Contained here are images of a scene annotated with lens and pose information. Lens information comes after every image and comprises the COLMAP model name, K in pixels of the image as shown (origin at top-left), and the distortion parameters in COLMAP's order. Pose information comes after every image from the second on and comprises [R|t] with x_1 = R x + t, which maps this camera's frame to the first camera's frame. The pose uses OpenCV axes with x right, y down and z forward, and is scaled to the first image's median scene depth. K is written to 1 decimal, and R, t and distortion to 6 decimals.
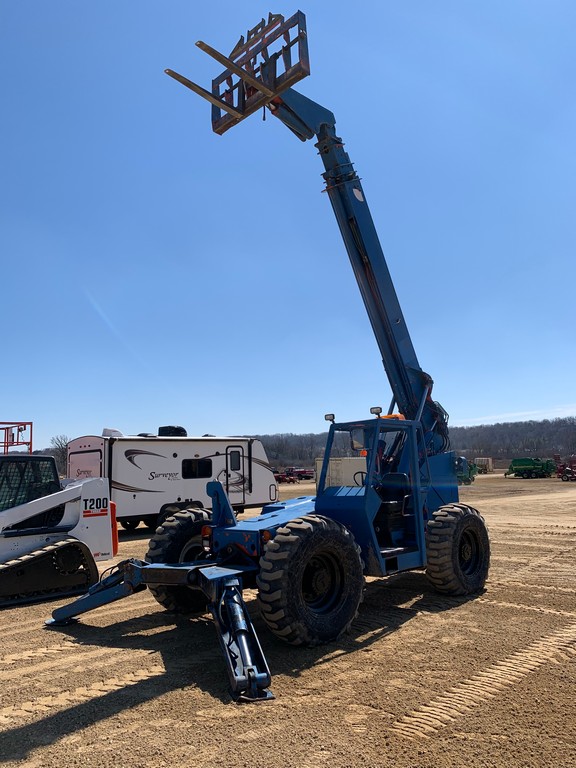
lens RADIAL K [[626.5, 0, 288.0], [0, 626.5, 384.0], [0, 0, 1]] dist [0.041625, -0.007926]
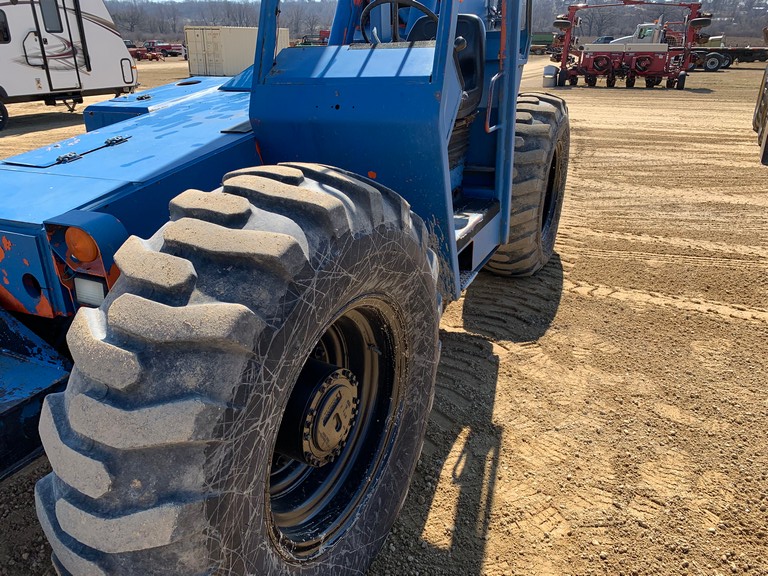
lens RADIAL K [[626.5, 0, 384.0], [0, 626.5, 288.0], [0, 0, 1]] dist [0.041625, -0.007926]
pose [[0.944367, -0.106129, 0.311300, -0.000909], [-0.055721, 0.881197, 0.469454, 0.102827], [-0.324139, -0.460682, 0.826260, 0.574762]]
